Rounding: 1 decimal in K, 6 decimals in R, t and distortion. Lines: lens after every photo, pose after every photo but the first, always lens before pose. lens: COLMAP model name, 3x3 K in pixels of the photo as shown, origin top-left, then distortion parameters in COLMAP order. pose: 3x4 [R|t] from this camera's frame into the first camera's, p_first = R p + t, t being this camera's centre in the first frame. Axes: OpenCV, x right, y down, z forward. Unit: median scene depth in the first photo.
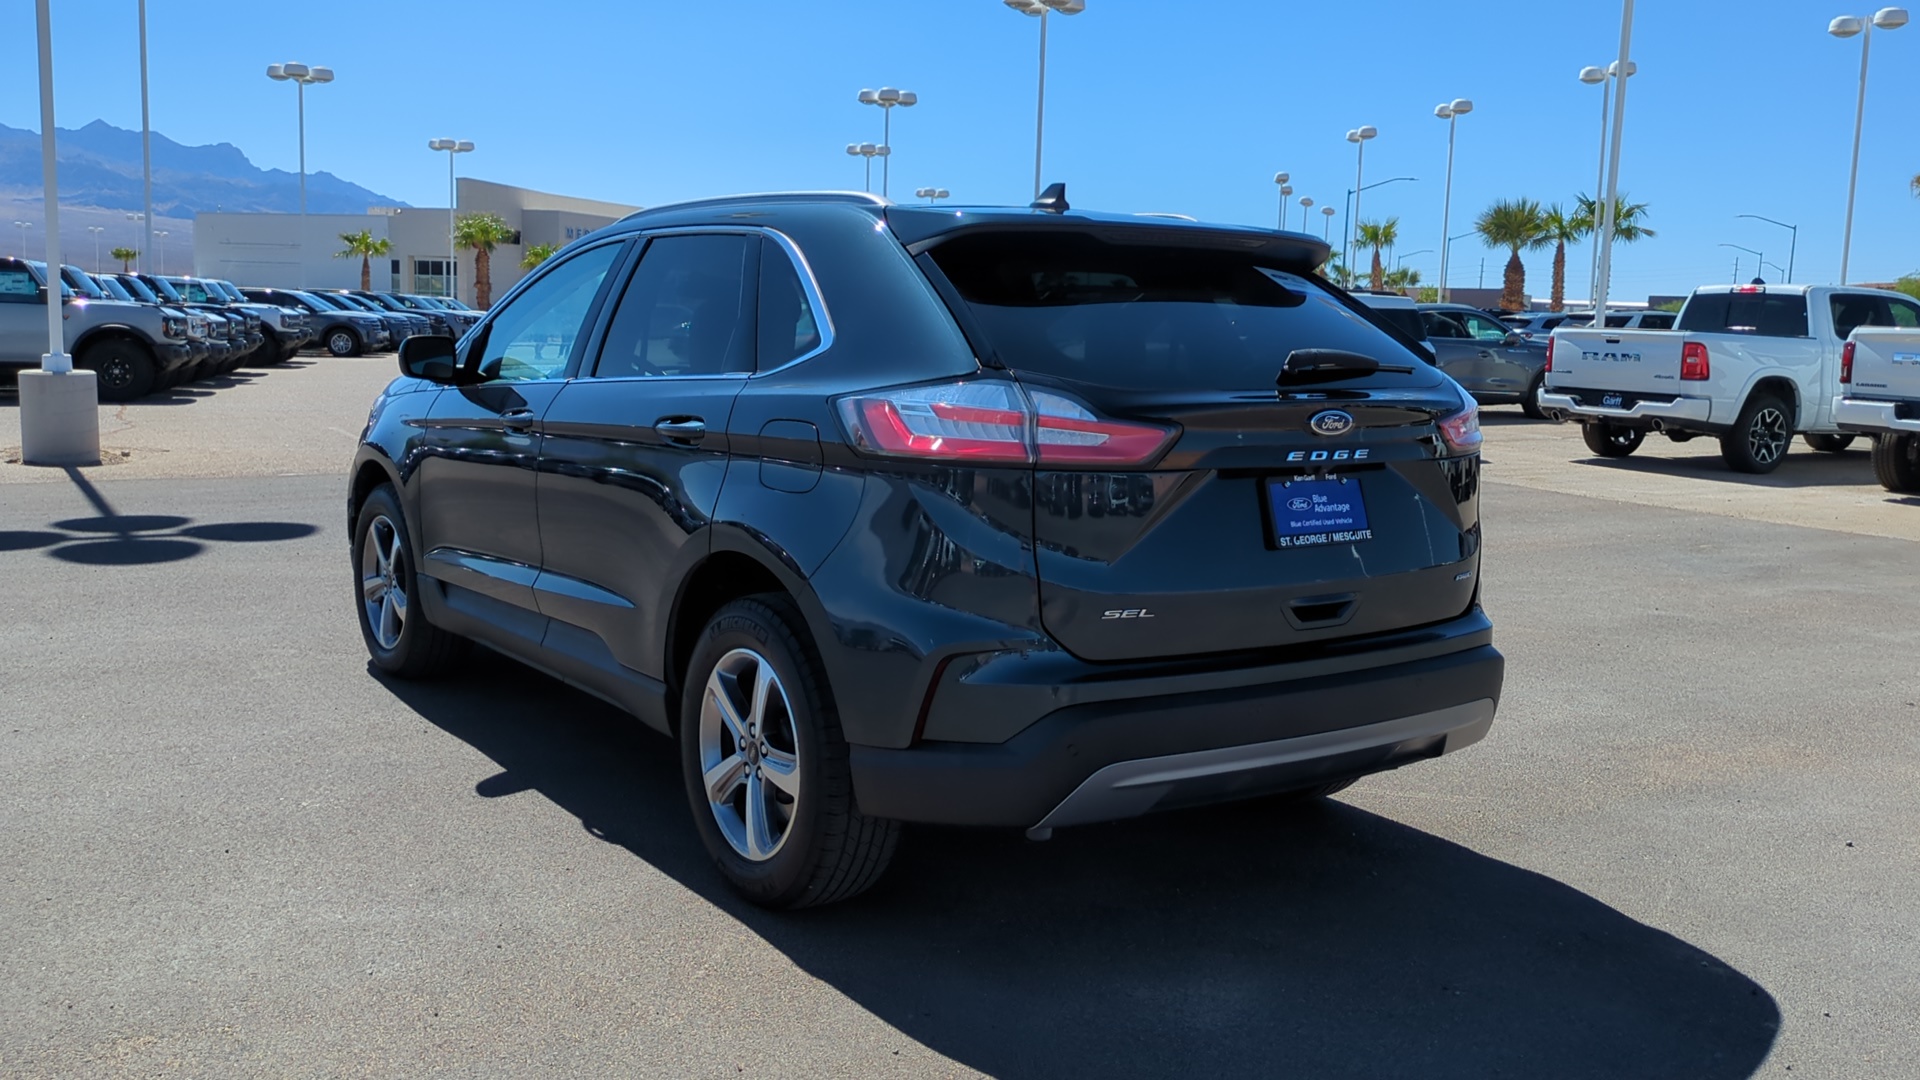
lens RADIAL K [[1658.6, 0, 969.7], [0, 1658.6, 535.5], [0, 0, 1]] dist [0.059141, -0.071832]
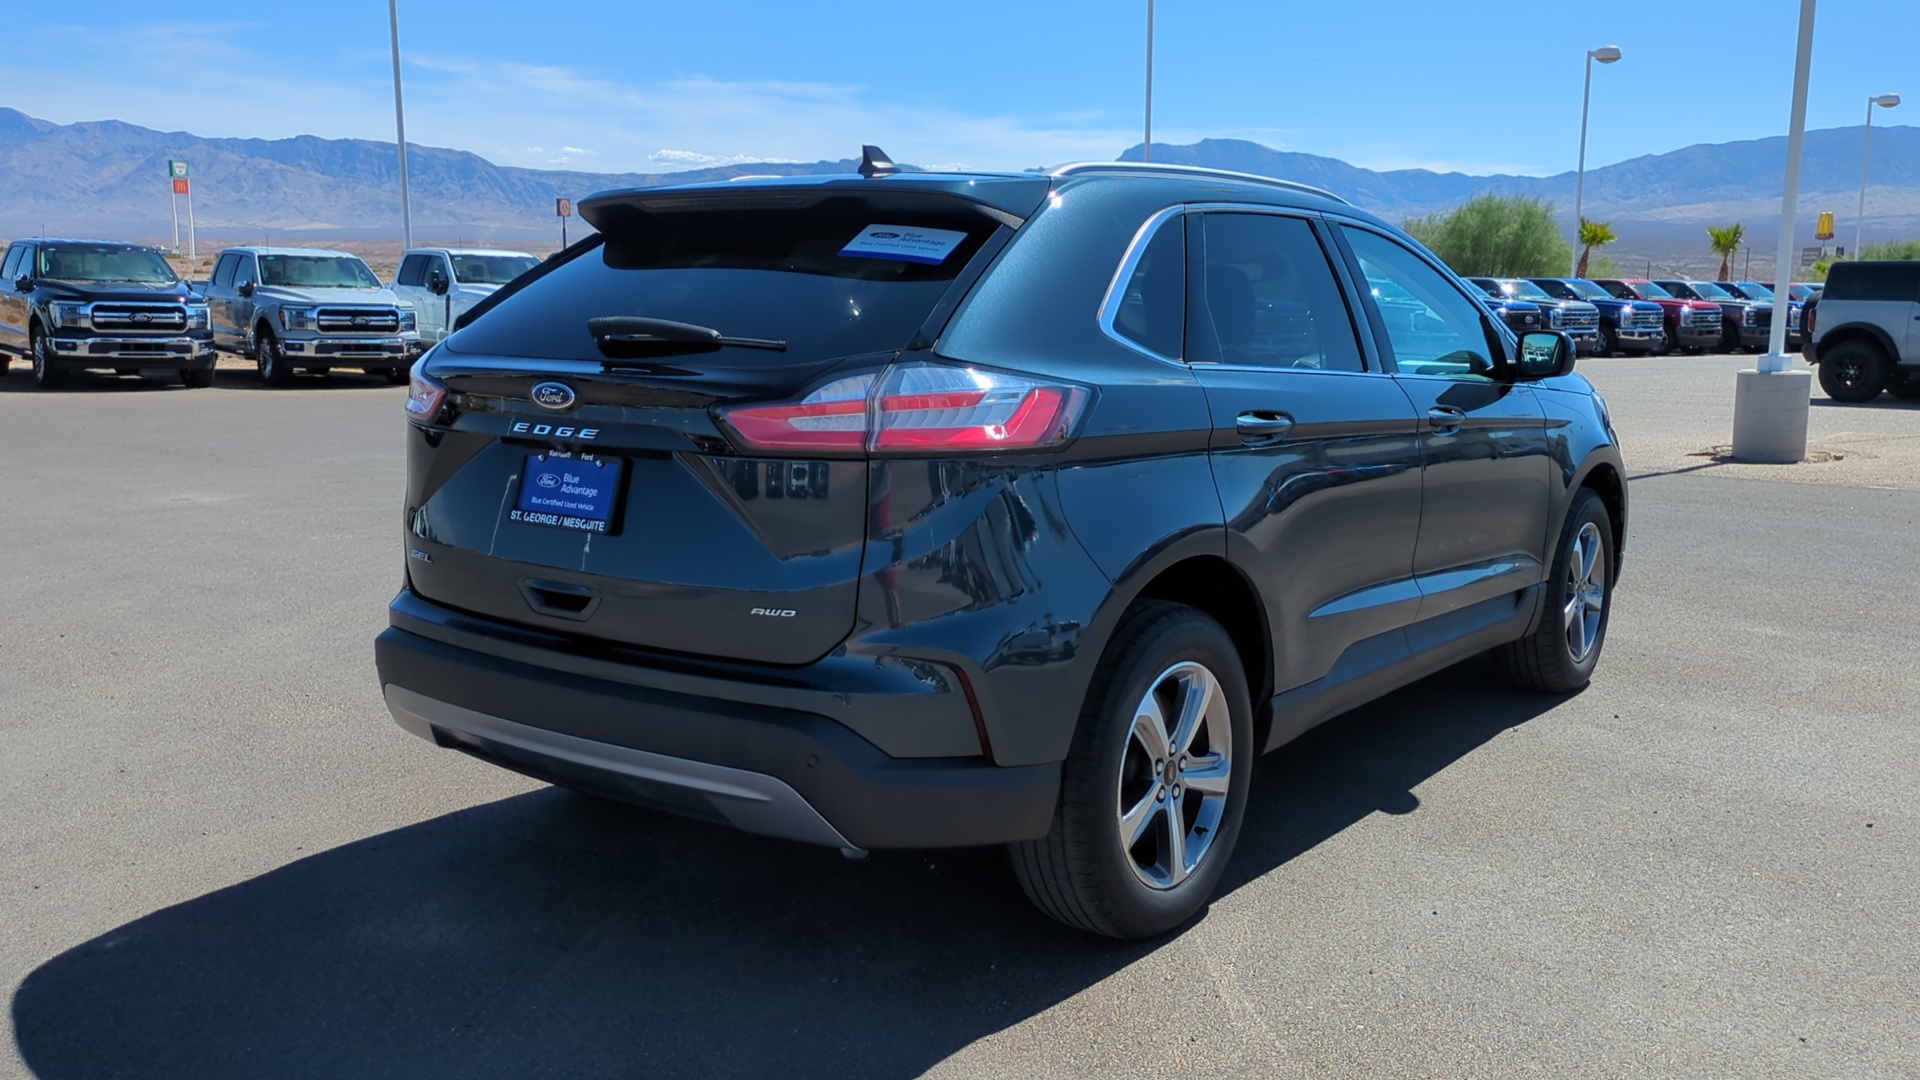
lens RADIAL K [[1658.6, 0, 961.0], [0, 1658.6, 552.7], [0, 0, 1]] dist [0.059141, -0.071832]
pose [[0.293848, 0.126710, -0.947416, 1.138314], [-0.123489, 0.987901, 0.093824, -0.093588], [0.947842, 0.089425, 0.305940, 0.915822]]
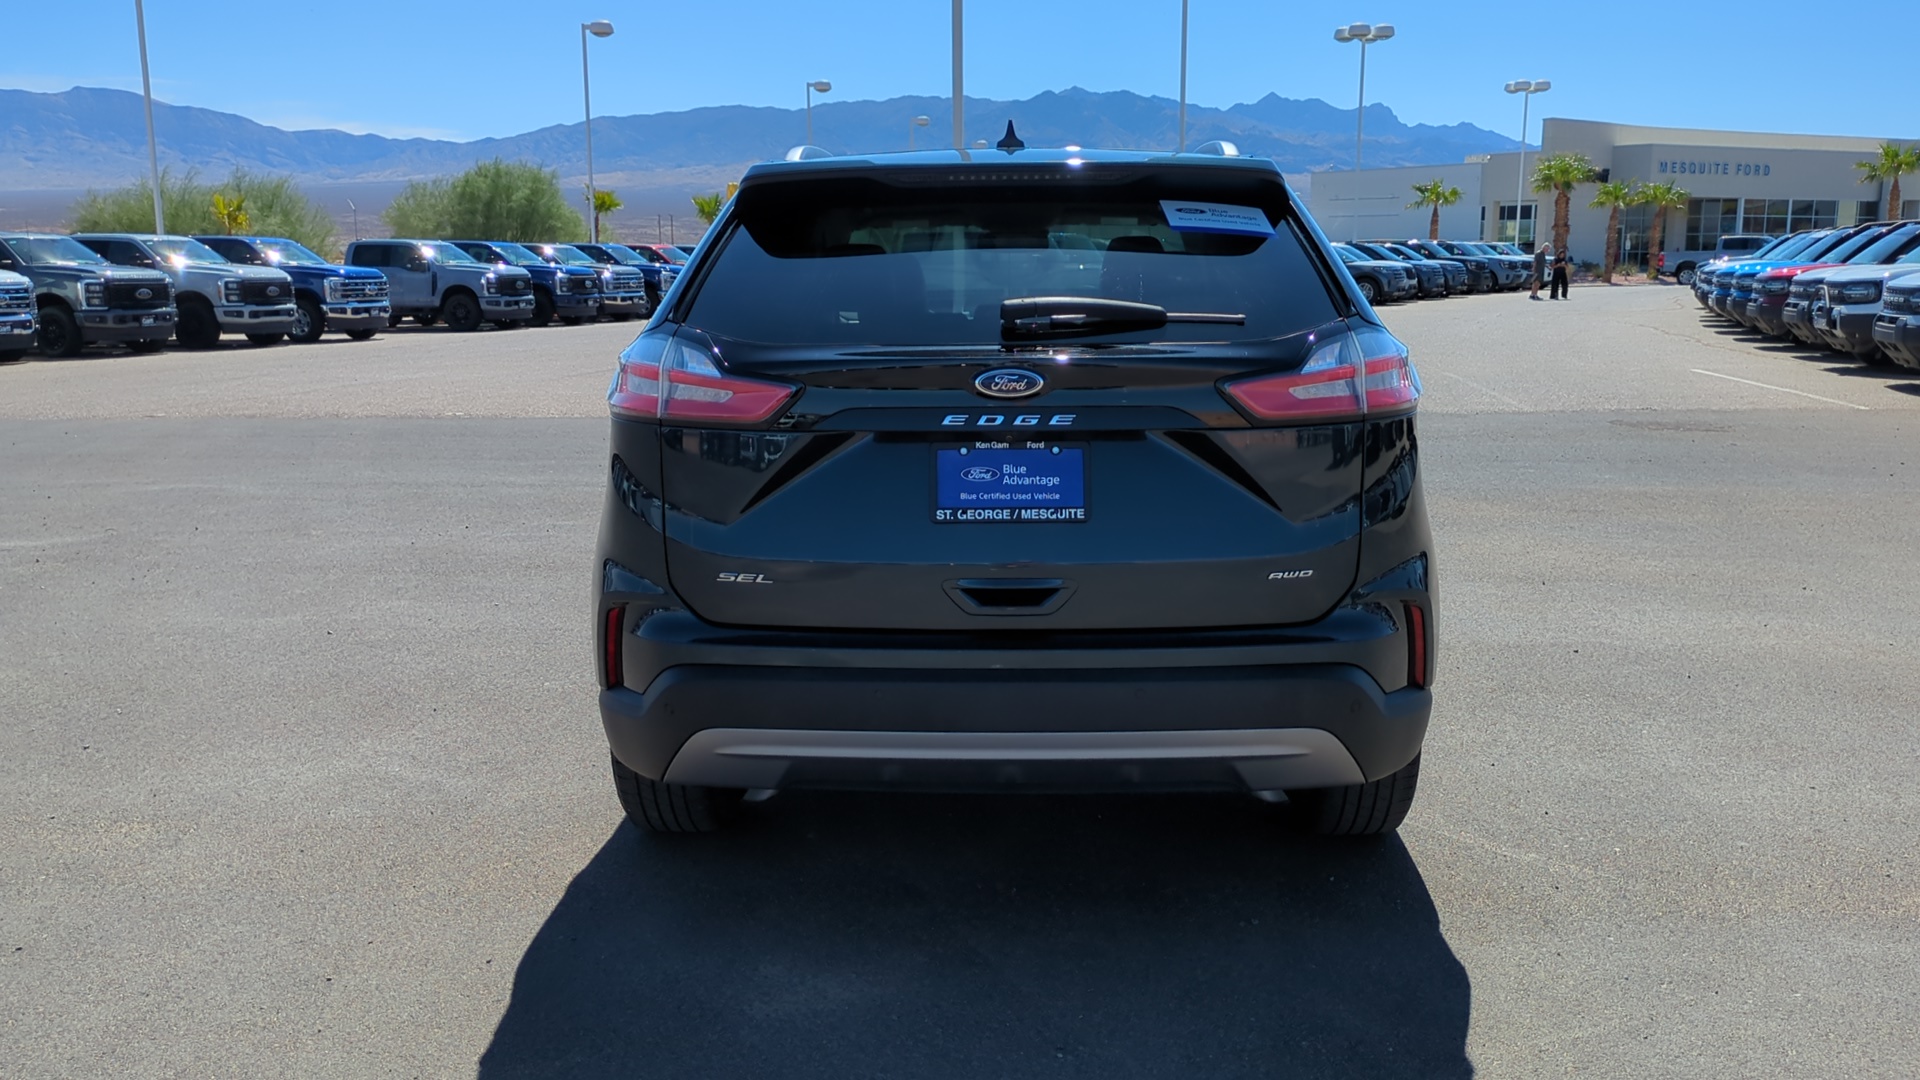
lens RADIAL K [[1658.6, 0, 1003.3], [0, 1658.6, 541.9], [0, 0, 1]] dist [0.059141, -0.071832]
pose [[0.790771, 0.072181, -0.607841, 0.732317], [-0.050008, 0.997322, 0.053373, -0.029952], [0.610066, -0.011809, 0.792263, 0.298666]]
